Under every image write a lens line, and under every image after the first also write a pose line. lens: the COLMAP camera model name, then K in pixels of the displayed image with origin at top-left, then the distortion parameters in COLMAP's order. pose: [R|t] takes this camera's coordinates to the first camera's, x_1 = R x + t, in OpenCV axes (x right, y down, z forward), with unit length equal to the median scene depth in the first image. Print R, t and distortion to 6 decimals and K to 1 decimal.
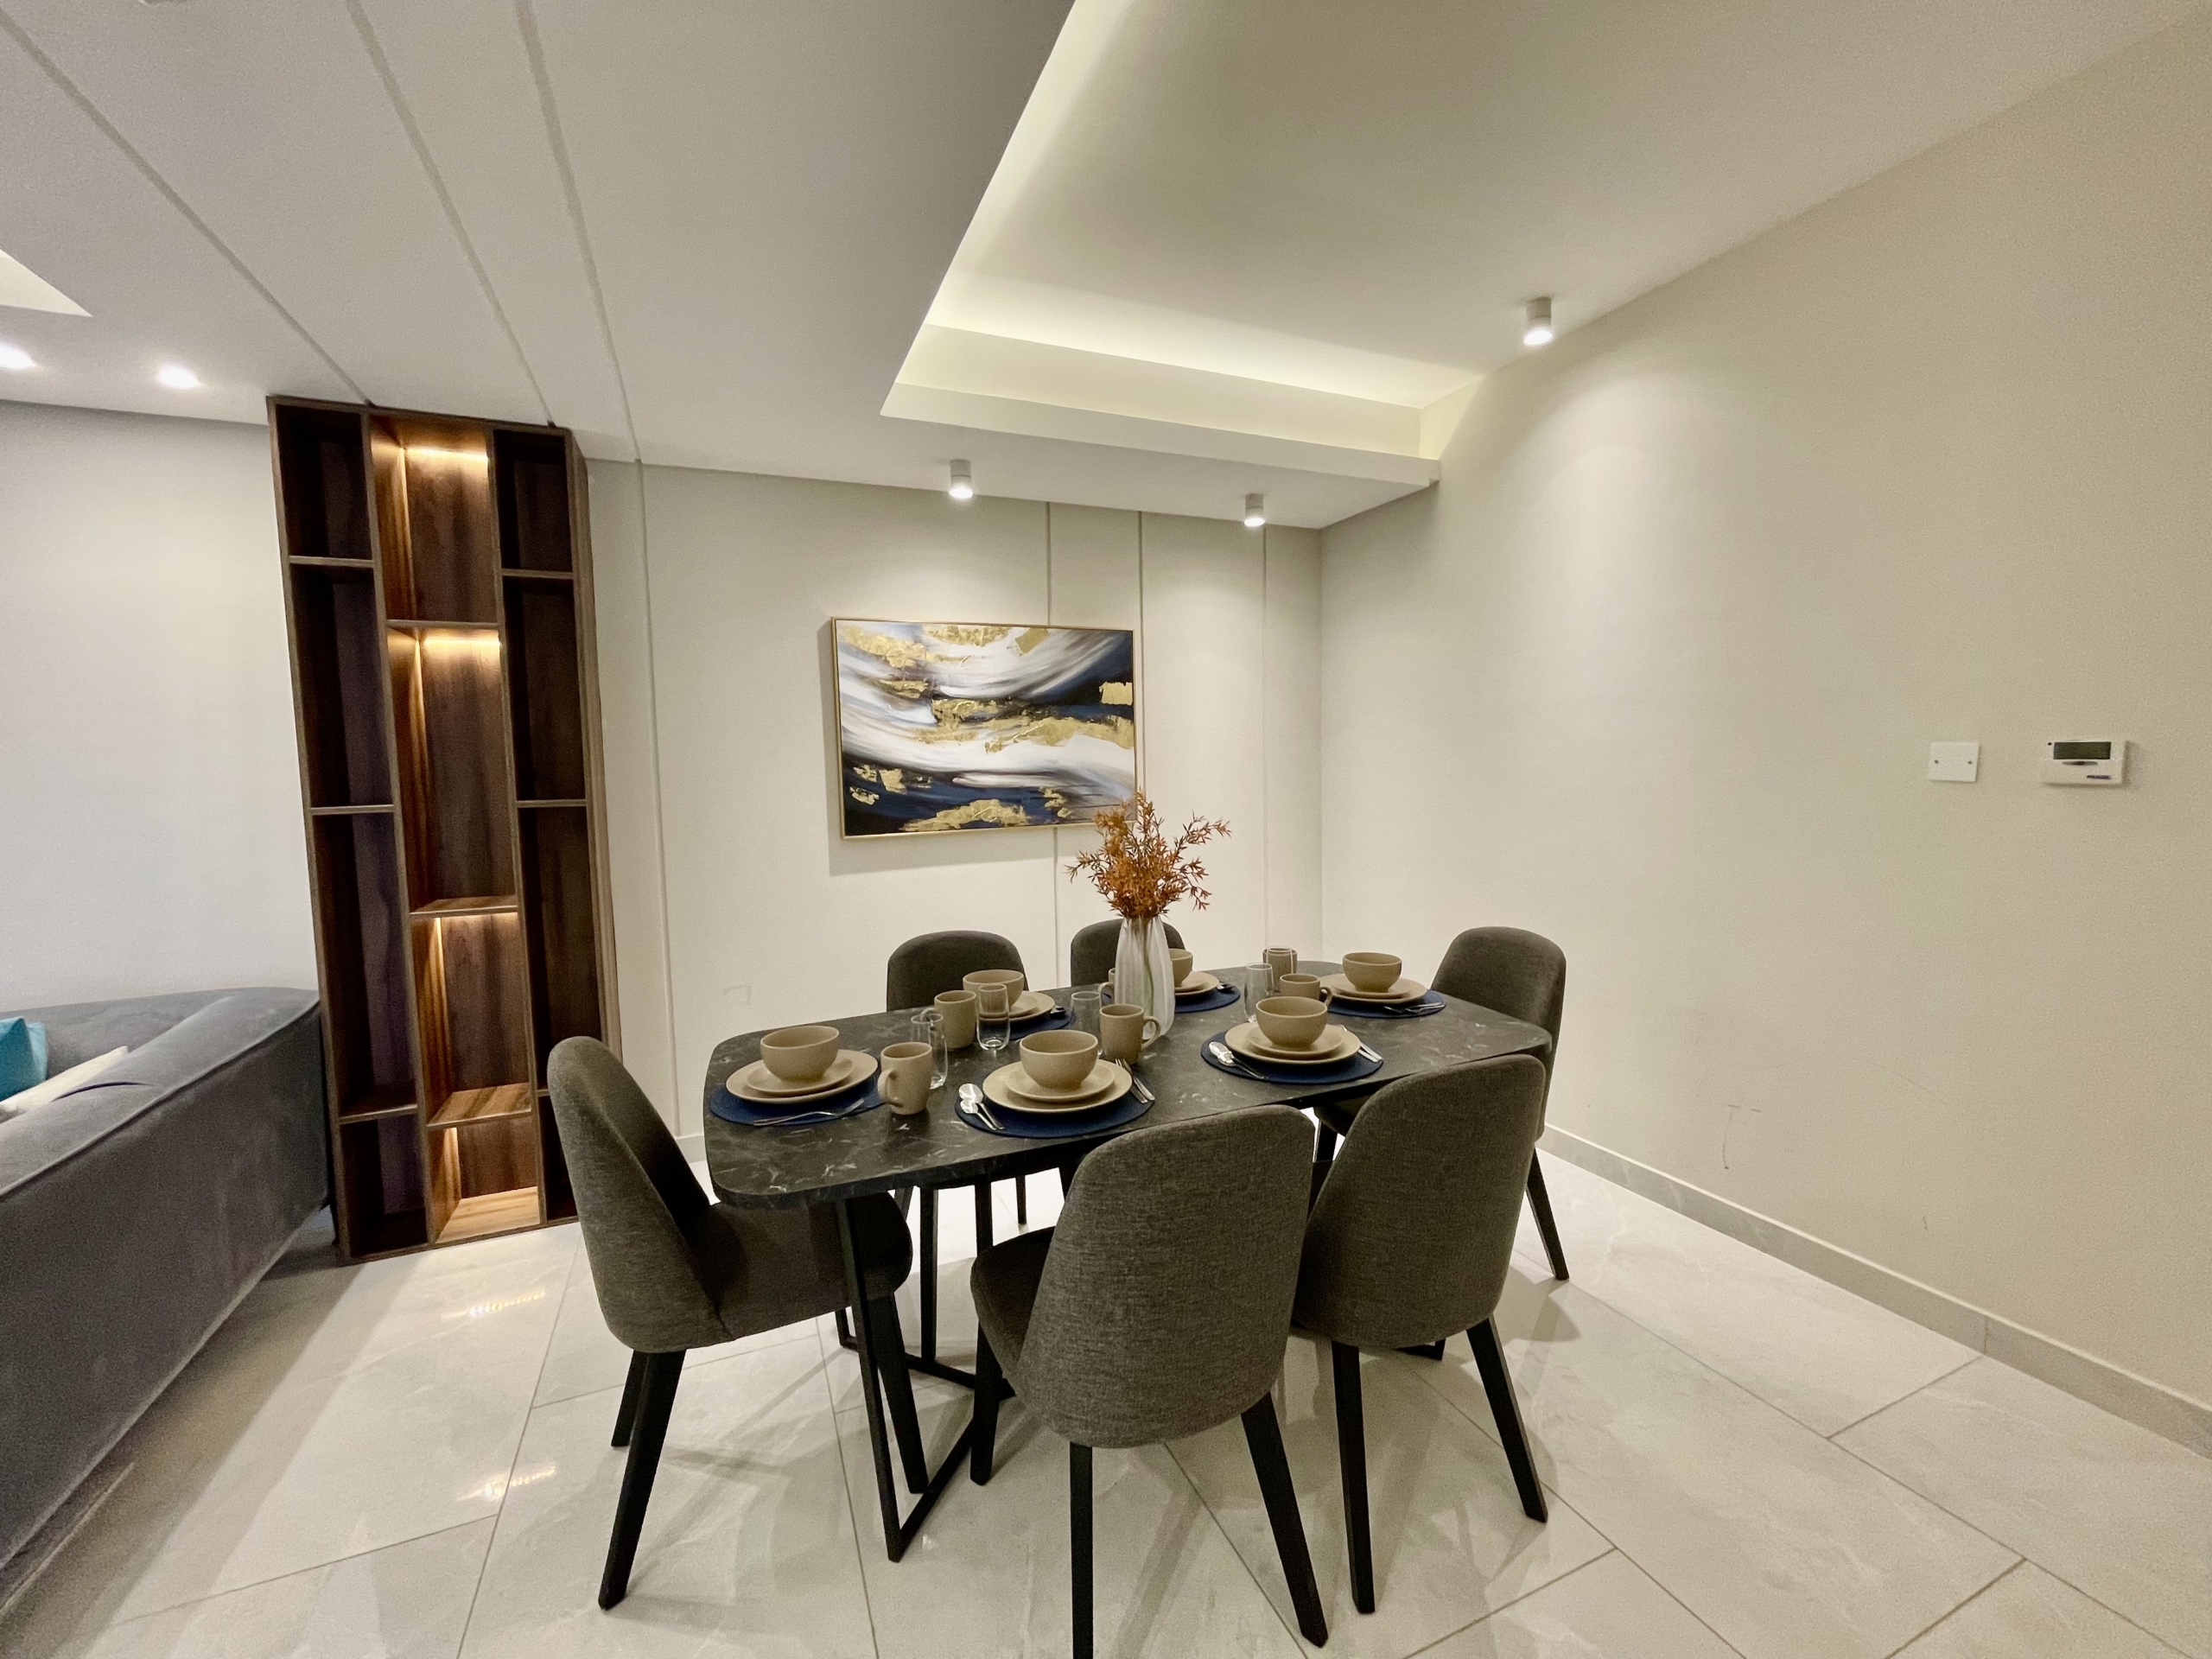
lens RADIAL K [[899.6, 0, 1109.3], [0, 899.6, 837.3], [0, 0, 1]] dist [0.001630, -0.001044]
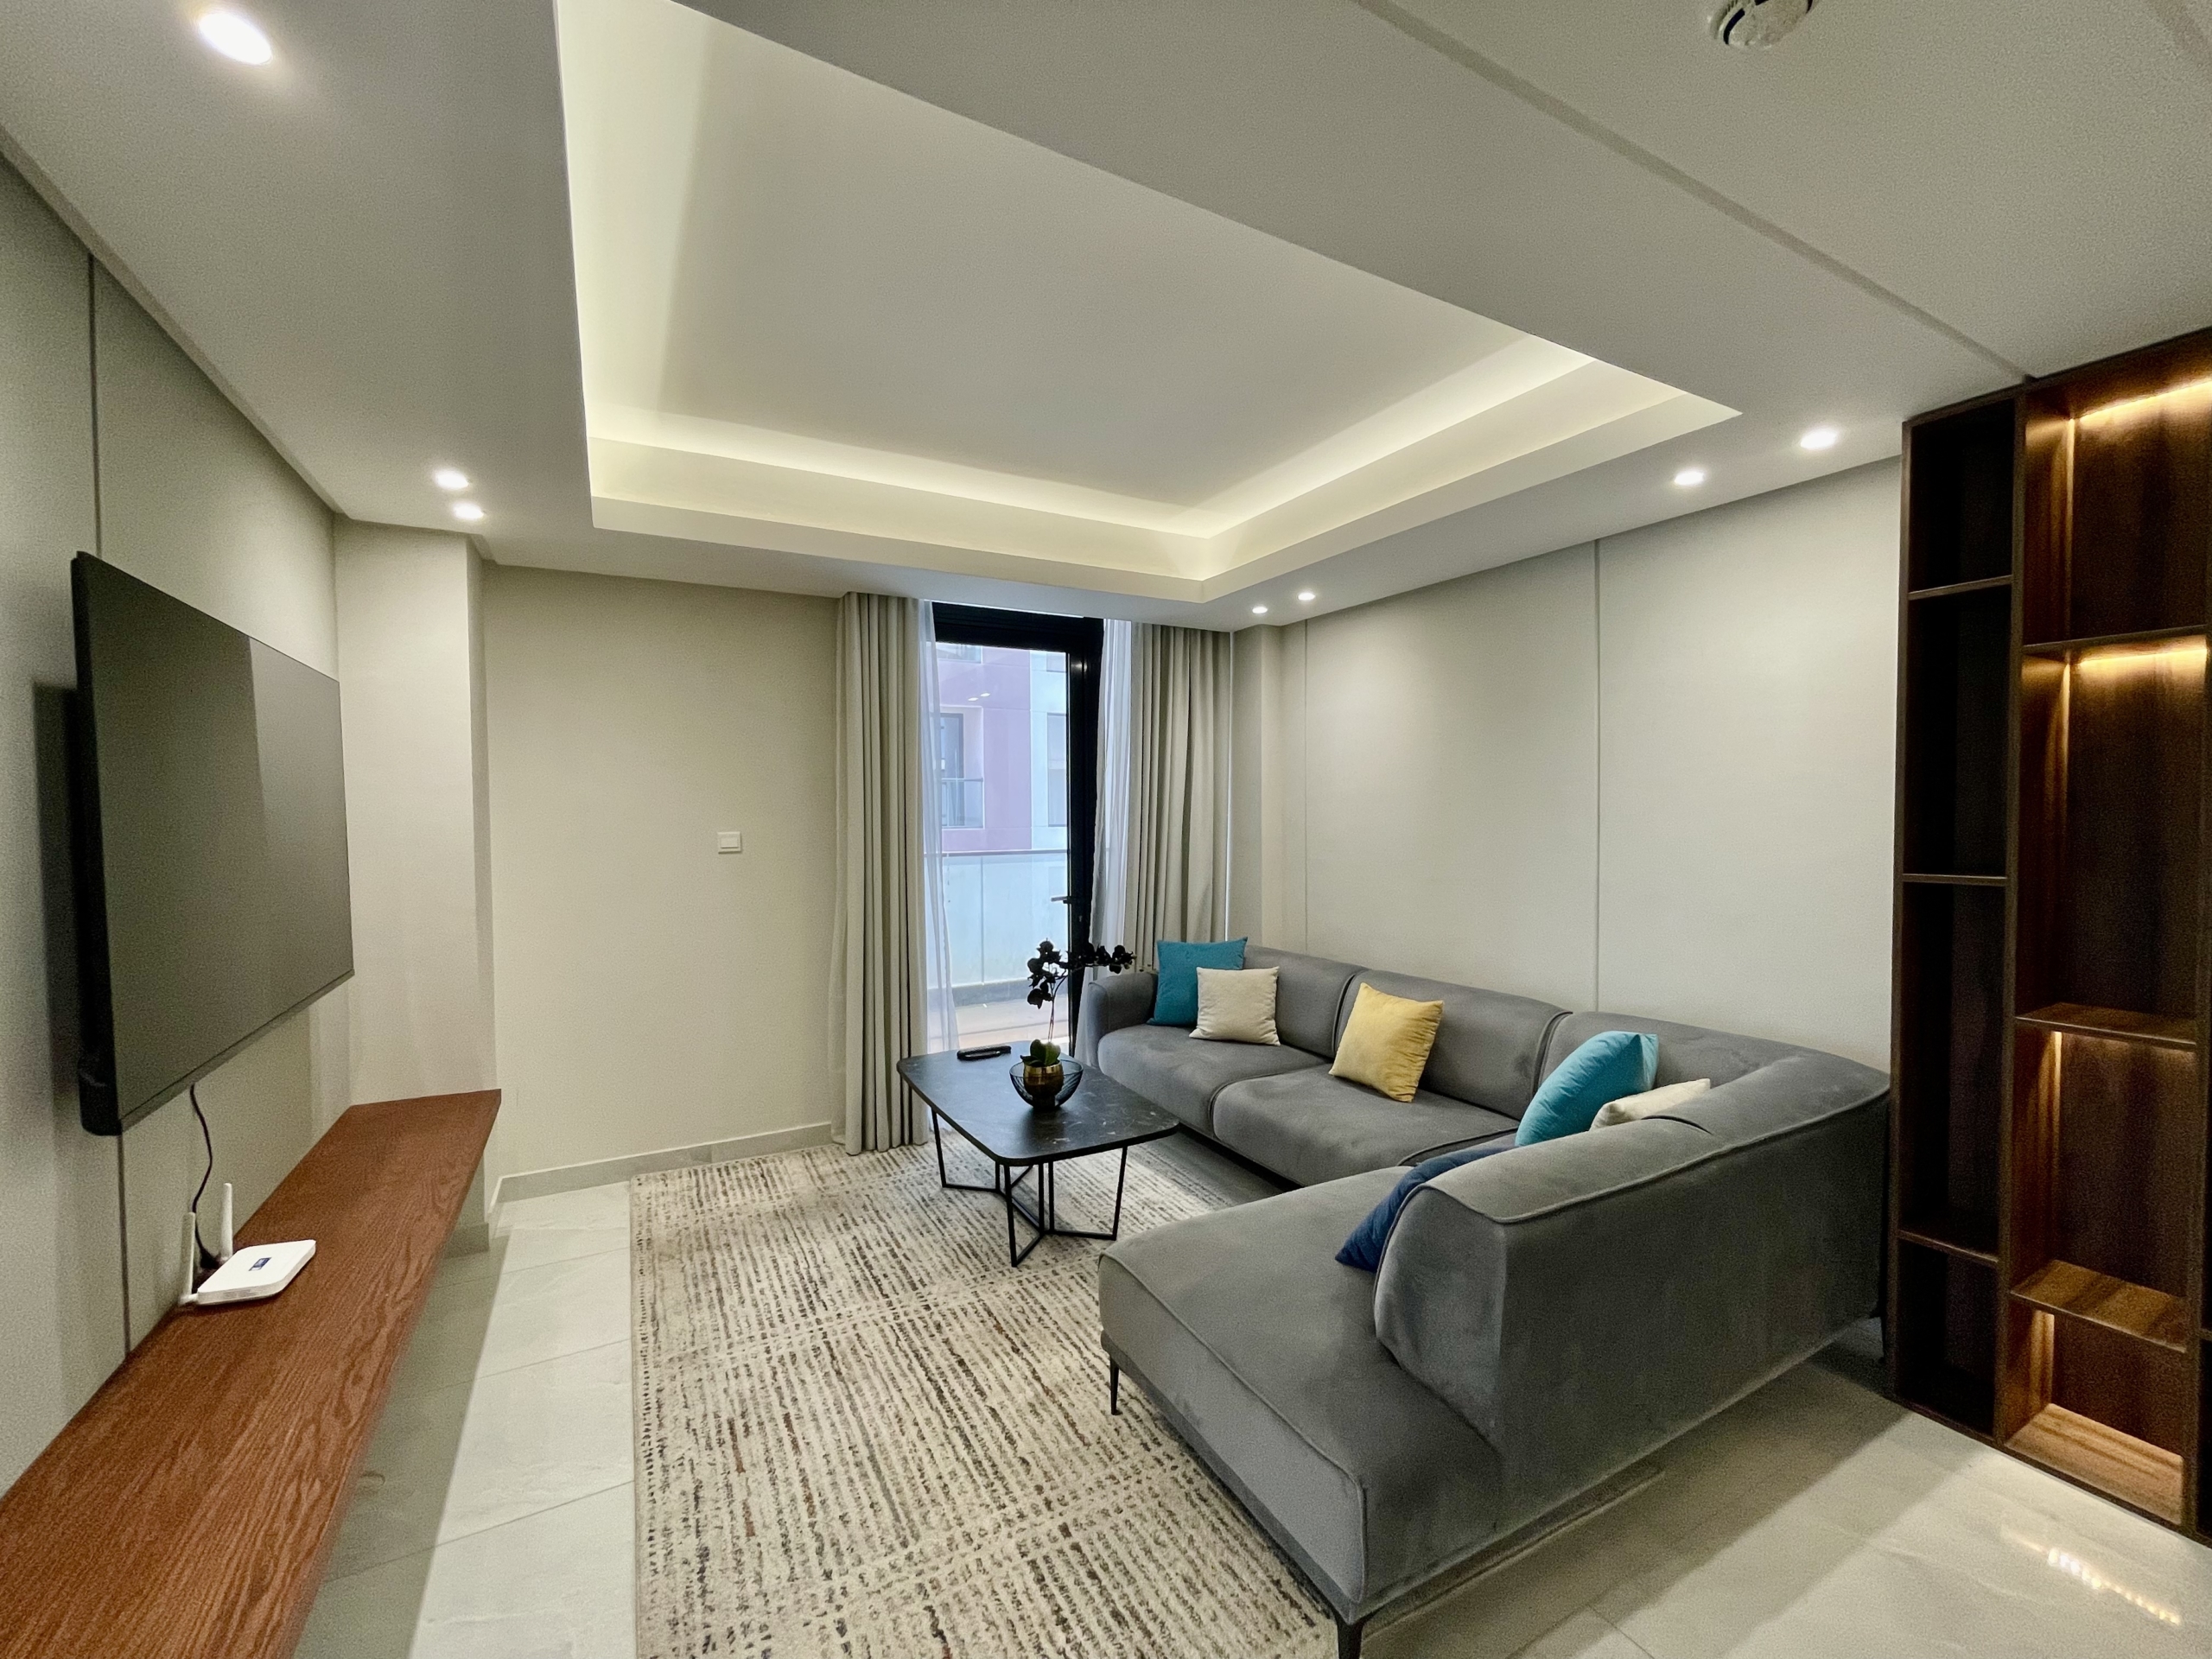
lens RADIAL K [[899.6, 0, 1093.2], [0, 899.6, 830.9], [0, 0, 1]] dist [0.001630, -0.001044]
pose [[0.085747, 0.048212, -0.995150, -0.065479], [-0.069151, 0.996708, 0.042329, -0.048830], [0.993914, 0.065186, 0.088799, 0.108495]]
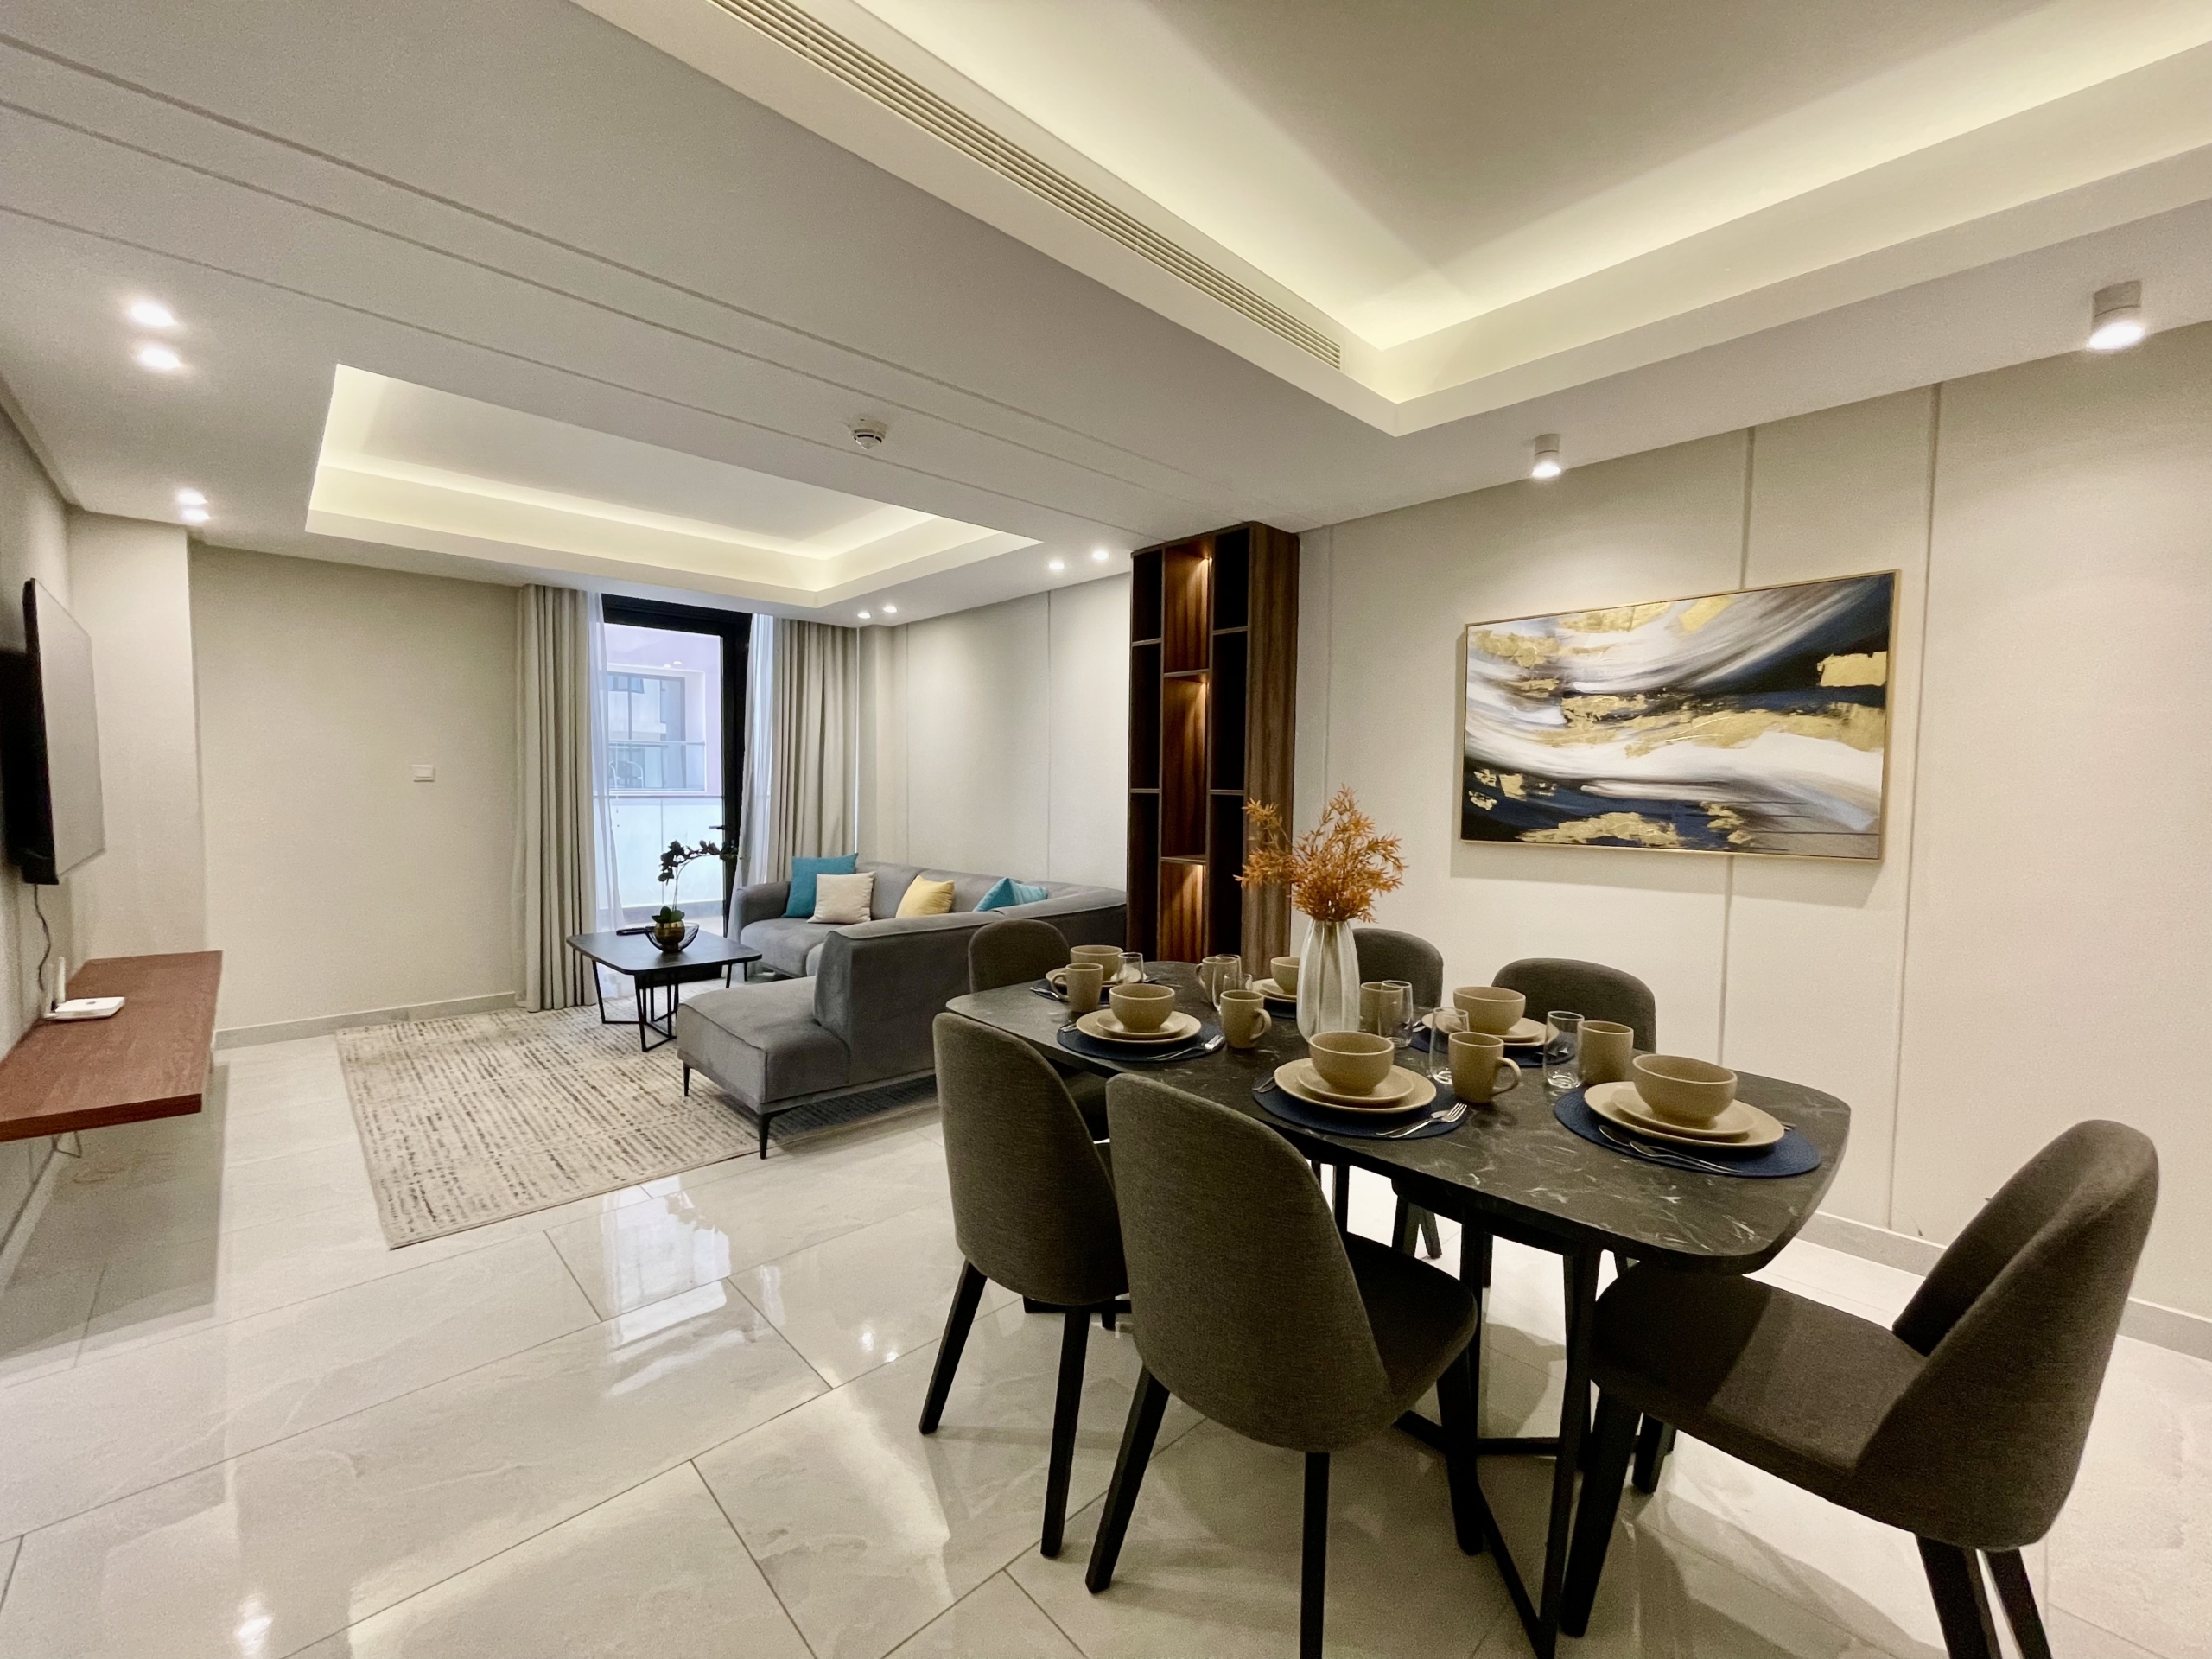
lens RADIAL K [[899.6, 0, 1098.7], [0, 899.6, 834.2], [0, 0, 1]] dist [0.001630, -0.001044]
pose [[0.340558, 0.079897, -0.936823, 0.601551], [-0.089371, 0.994622, 0.052338, -0.027156], [0.935967, 0.065901, 0.345867, 0.308972]]
